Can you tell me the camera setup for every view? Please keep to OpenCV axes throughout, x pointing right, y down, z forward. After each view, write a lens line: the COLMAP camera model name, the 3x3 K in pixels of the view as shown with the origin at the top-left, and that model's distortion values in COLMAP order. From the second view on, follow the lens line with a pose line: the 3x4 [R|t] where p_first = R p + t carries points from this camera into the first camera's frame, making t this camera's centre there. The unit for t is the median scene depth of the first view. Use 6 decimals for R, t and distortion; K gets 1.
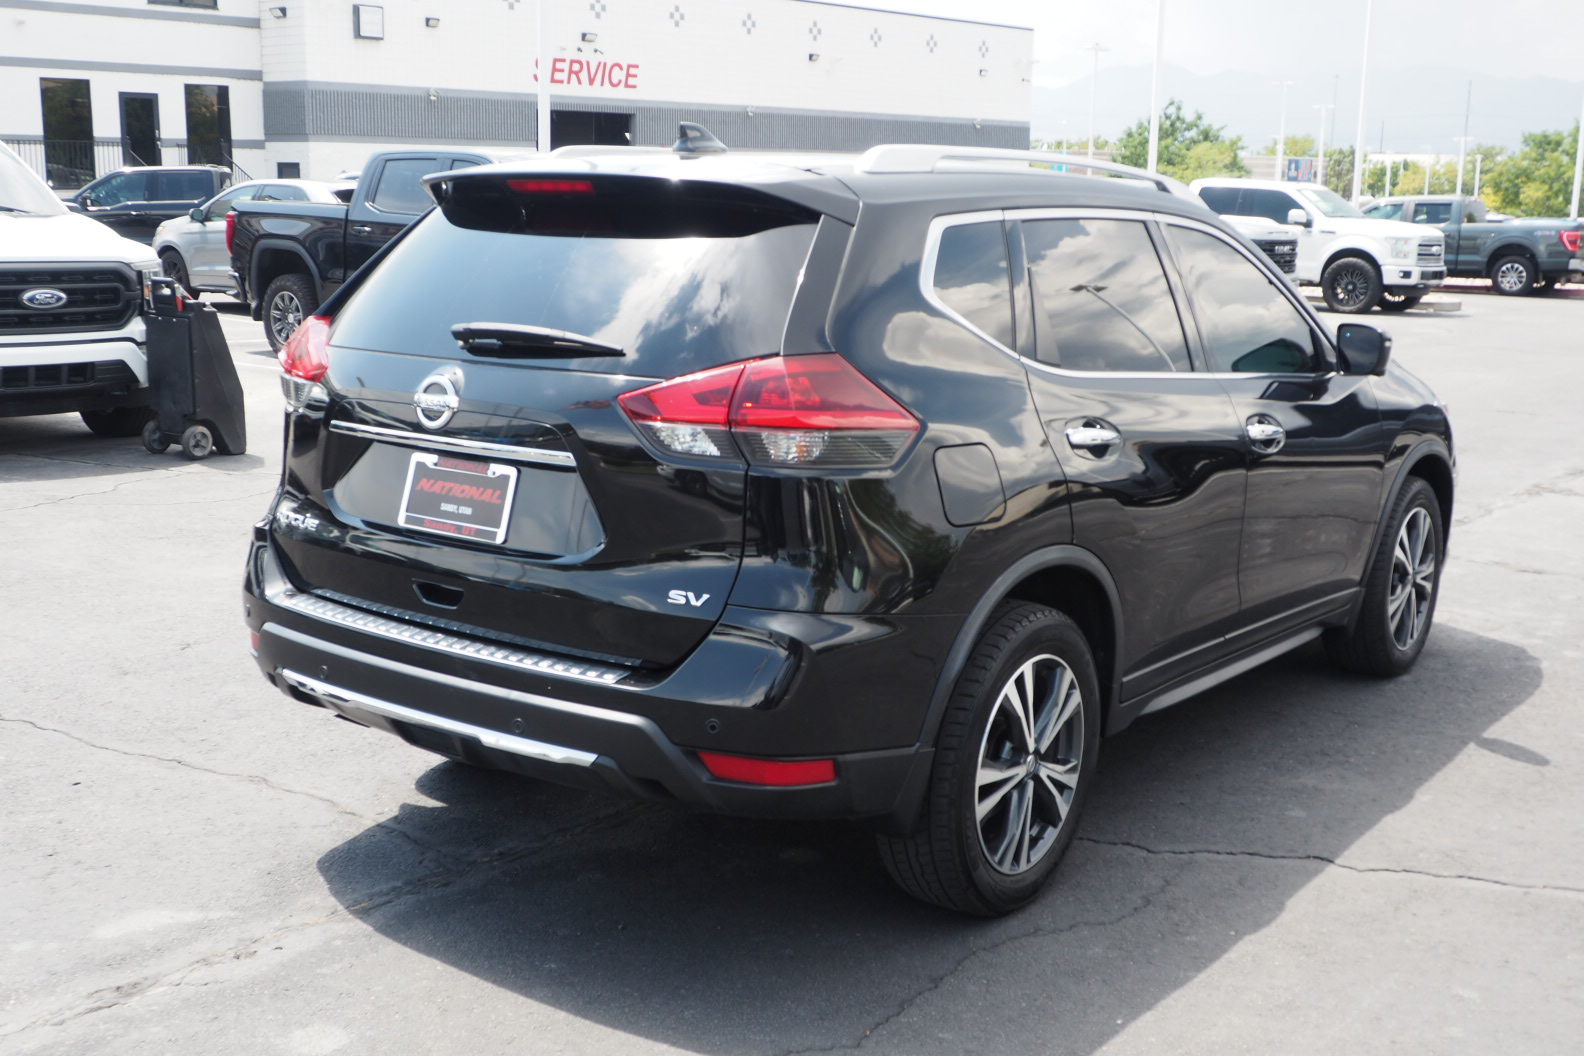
lens RADIAL K [[1768.4, 0, 792.0], [0, 1768.4, 528.0], [0, 0, 1]] dist [-0.003137, 0.002296]
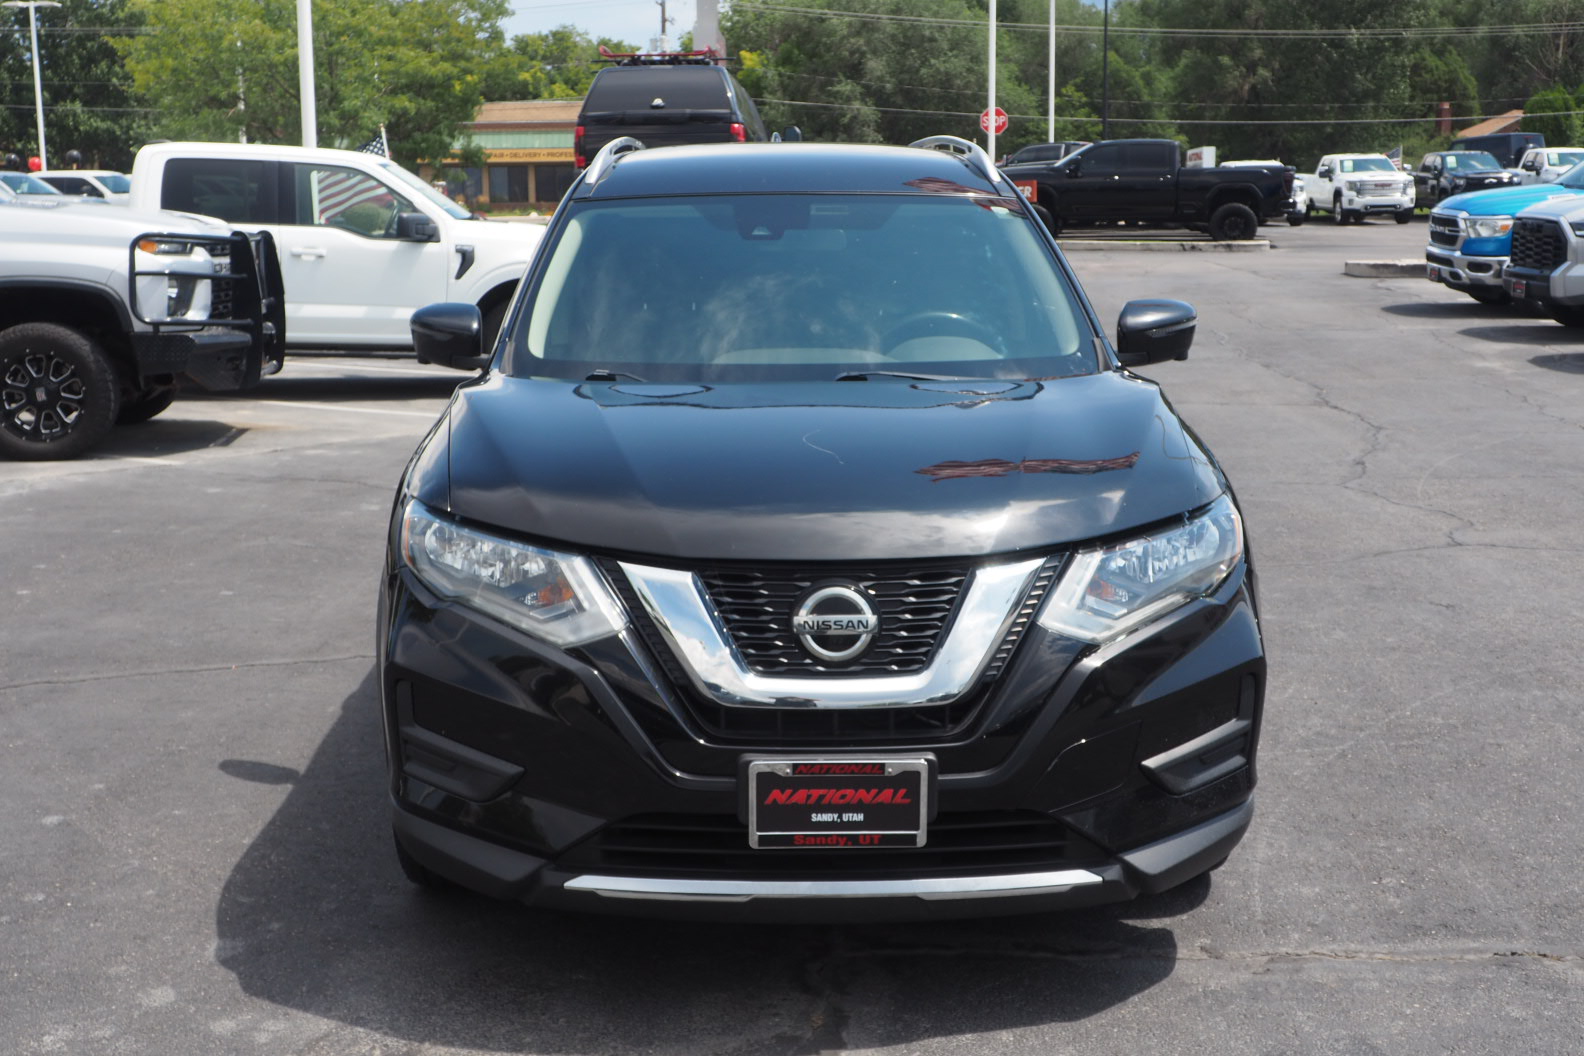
lens RADIAL K [[1815.5, 0, 792.0], [0, 1815.5, 528.0], [0, 0, 1]] dist [-0.015751, 0.016551]
pose [[-0.778346, 0.092824, -0.620935, 0.825932], [-0.126263, 0.945661, 0.299639, -0.328162], [0.615008, 0.311624, -0.724331, 1.959926]]
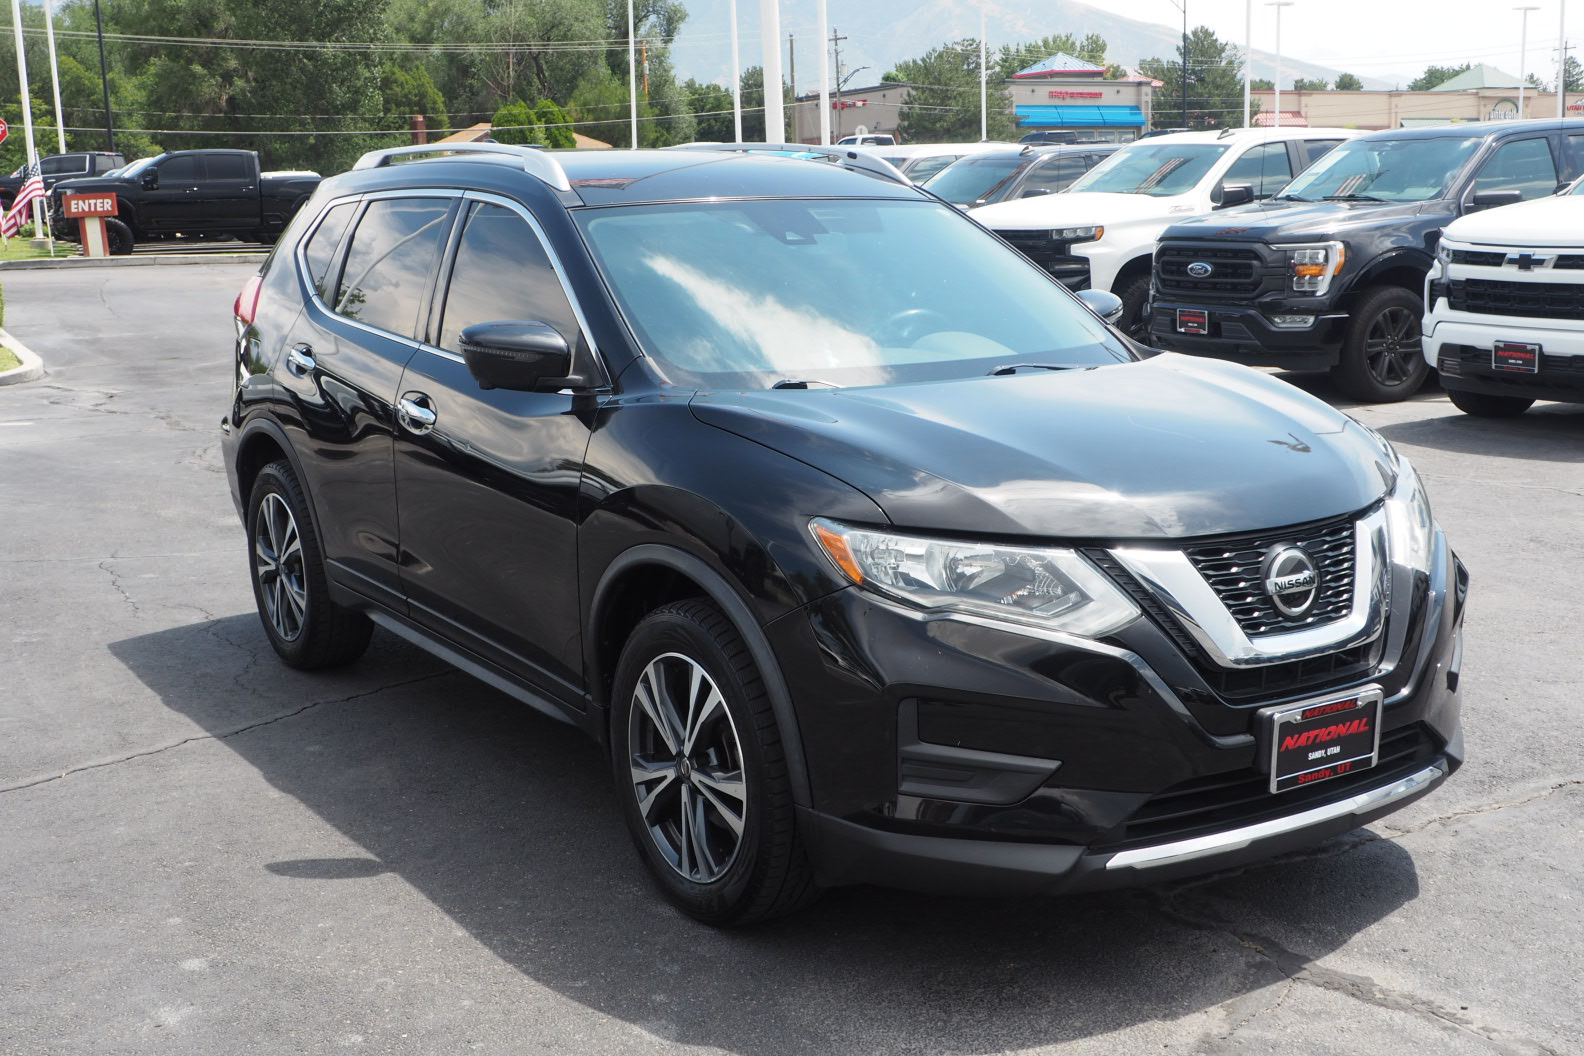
lens RADIAL K [[1788.2, 0, 795.0], [0, 1788.2, 550.6], [0, 0, 1]] dist [0.004045, -0.016533]
pose [[-0.336760, 0.164496, -0.927111, 1.146270], [-0.161348, 0.959977, 0.228935, -0.244787], [0.927664, 0.226683, -0.296740, 1.525068]]
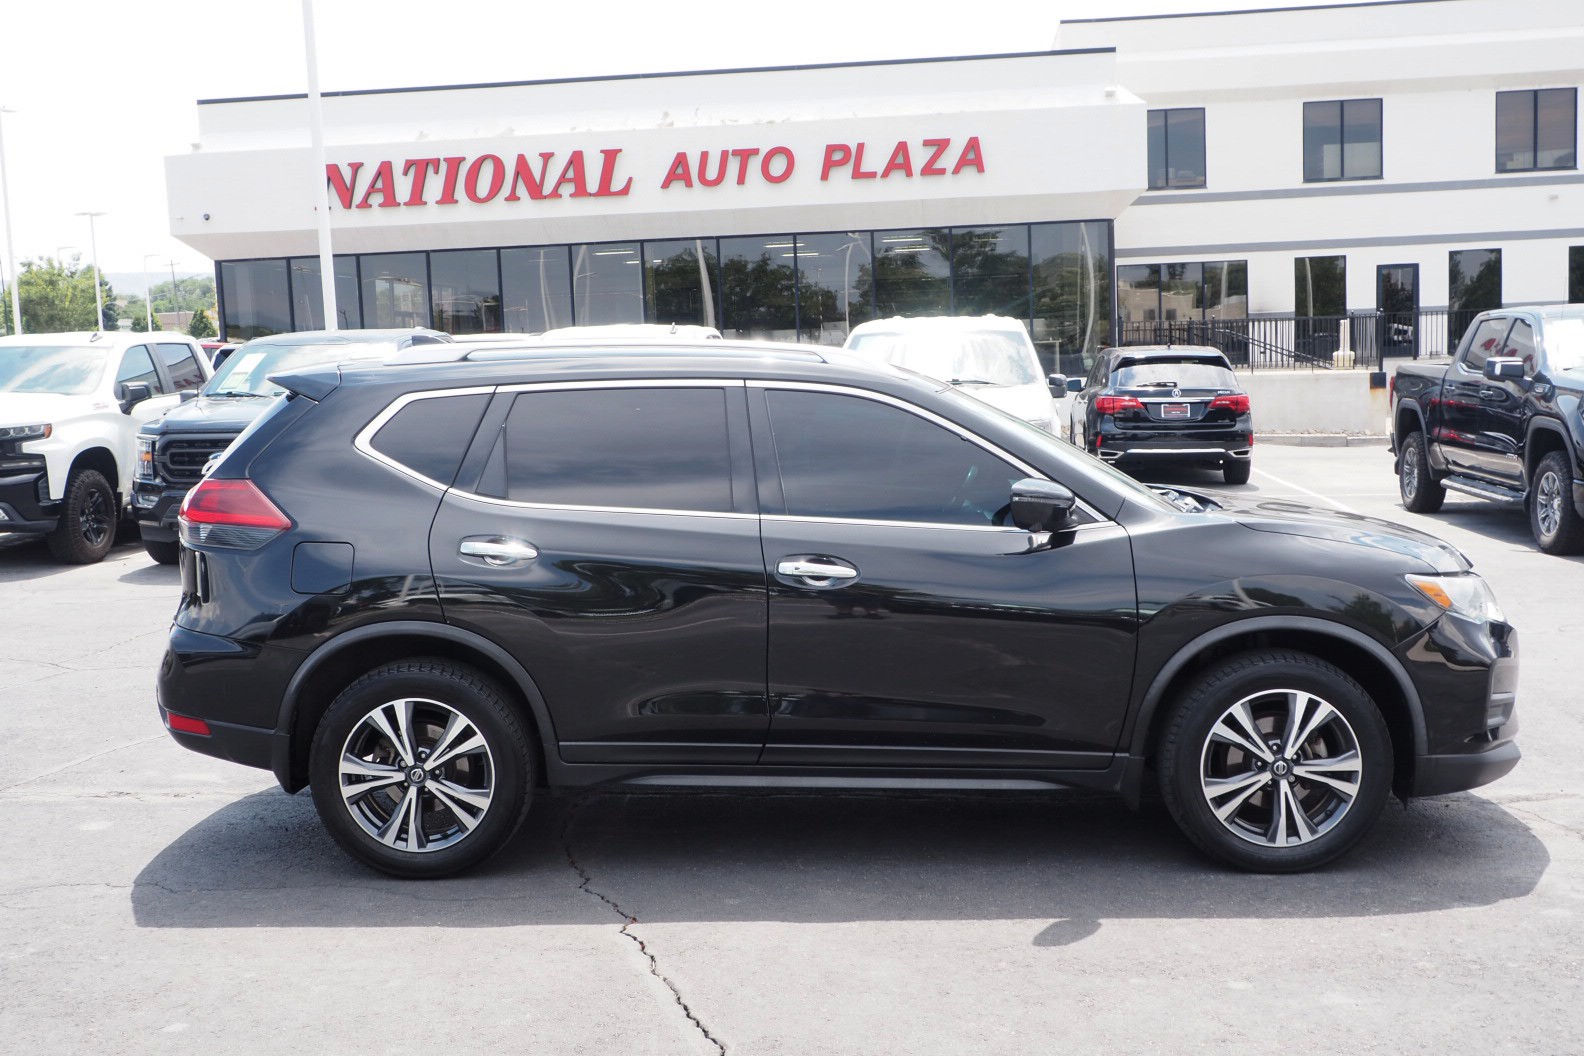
lens RADIAL K [[1694.5, 0, 713.7], [0, 1694.5, 529.2], [0, 0, 1]] dist [-0.005595, -0.000565]
pose [[0.542536, 0.044843, -0.838835, 1.149538], [-0.115719, 0.993044, -0.021756, -0.049933], [0.832024, 0.108872, 0.543951, 0.360702]]
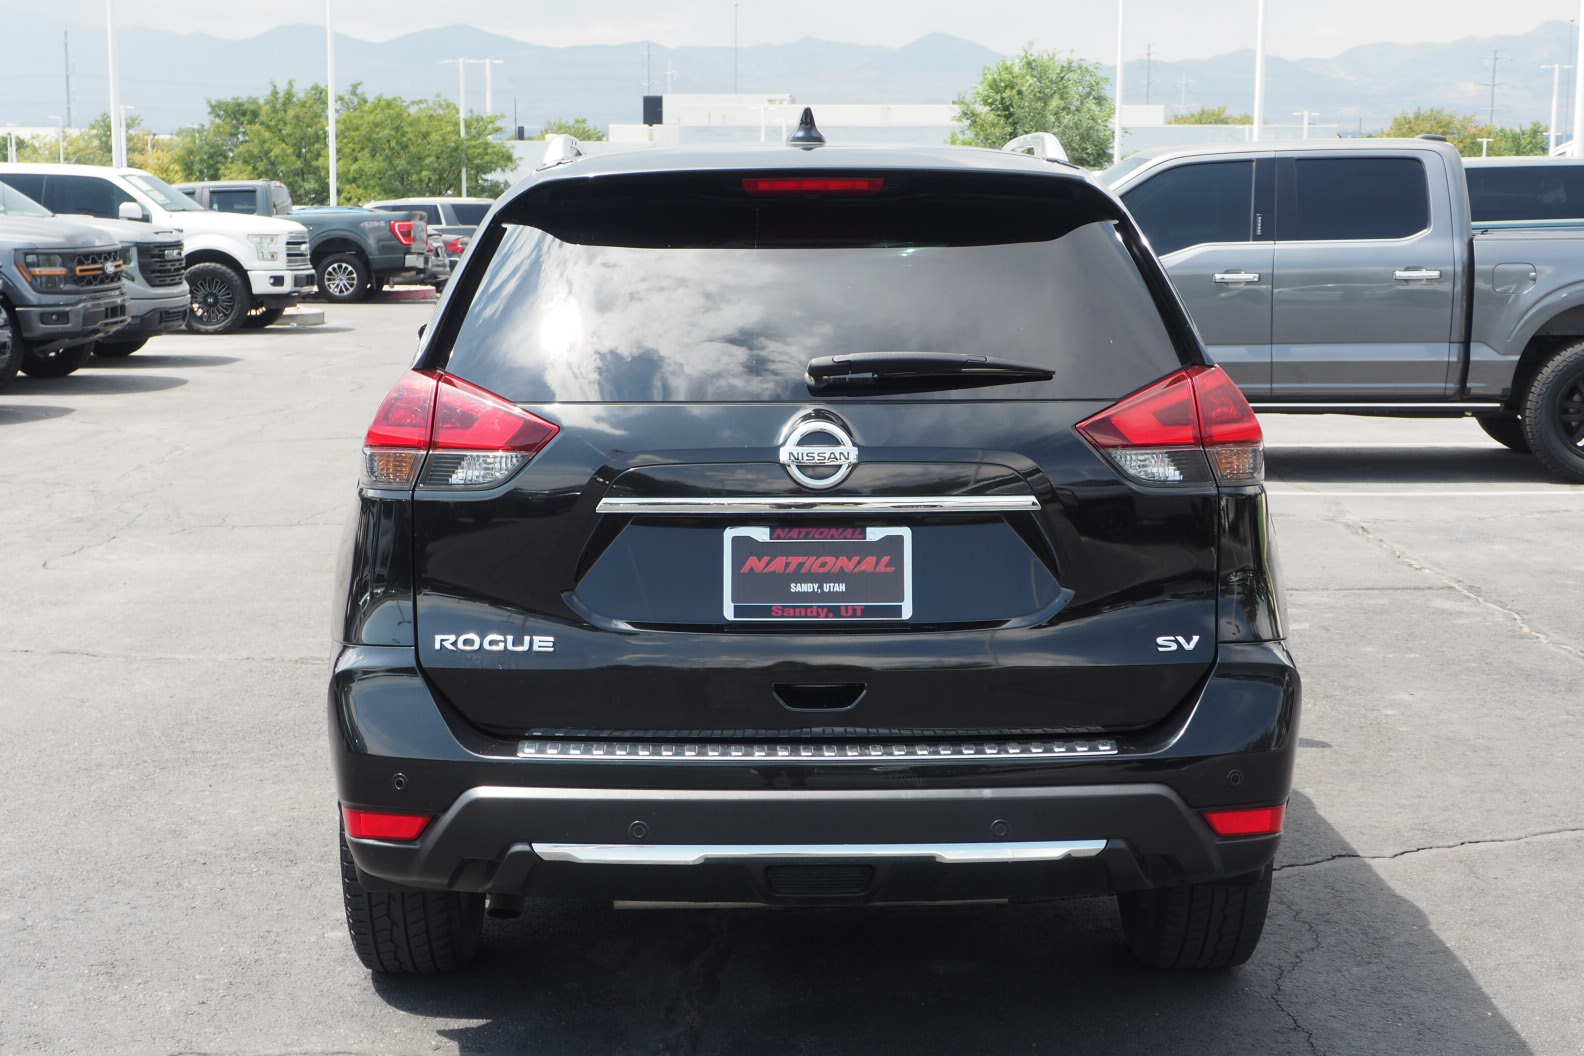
lens RADIAL K [[2387.5, 0, 792.0], [0, 2387.5, 528.0], [0, 0, 1]] dist [-0.017863, 0.024013]
pose [[0.792063, -0.105586, 0.601238, -0.647131], [0.130637, 0.991428, 0.002009, -0.031563], [-0.596297, 0.076952, 0.799067, 0.106480]]
